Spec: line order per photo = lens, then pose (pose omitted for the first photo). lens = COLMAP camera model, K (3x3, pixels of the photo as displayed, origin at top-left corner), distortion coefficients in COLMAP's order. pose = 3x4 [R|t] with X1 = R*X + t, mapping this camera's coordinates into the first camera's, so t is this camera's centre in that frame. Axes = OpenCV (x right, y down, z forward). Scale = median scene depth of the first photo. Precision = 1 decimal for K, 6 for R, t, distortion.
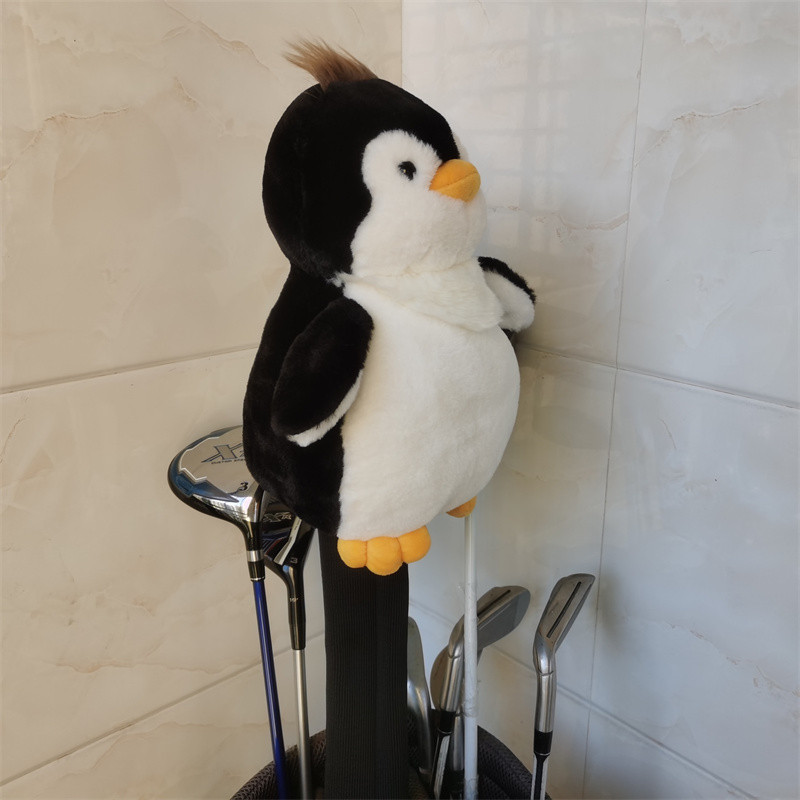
lens RADIAL K [[832.5, 0, 400.0], [0, 832.5, 400.0], [0, 0, 1]] dist [0.067747, -0.104851]
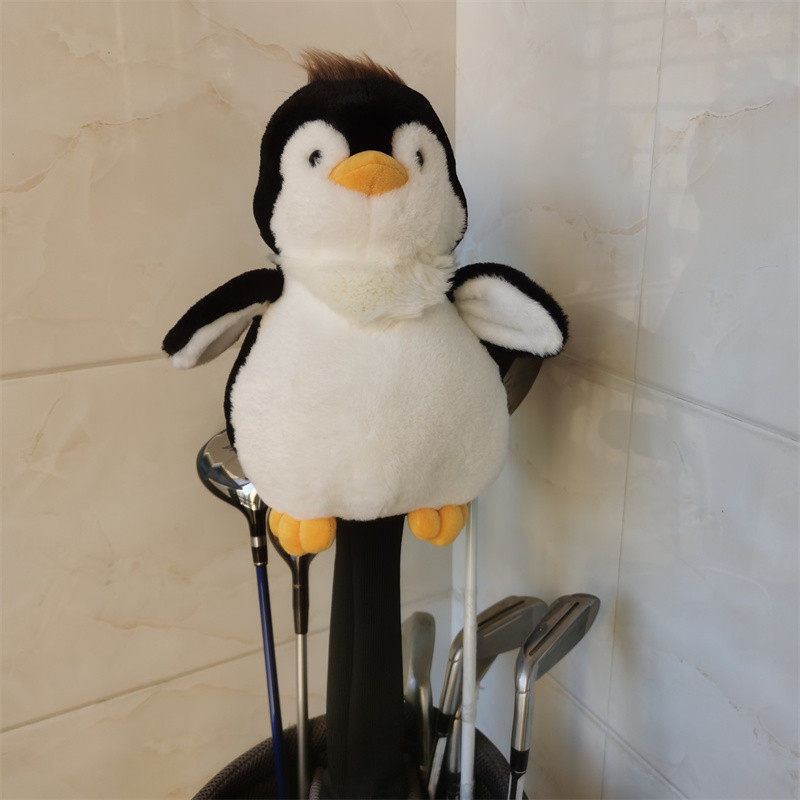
lens RADIAL K [[837.7, 0, 400.0], [0, 837.7, 400.0], [0, 0, 1]] dist [0.050302, -0.079843]
pose [[0.971560, 0.063896, -0.228010, 0.219834], [-0.056986, 0.997698, 0.036768, -0.037903], [0.229834, -0.022729, 0.972964, 0.018474]]
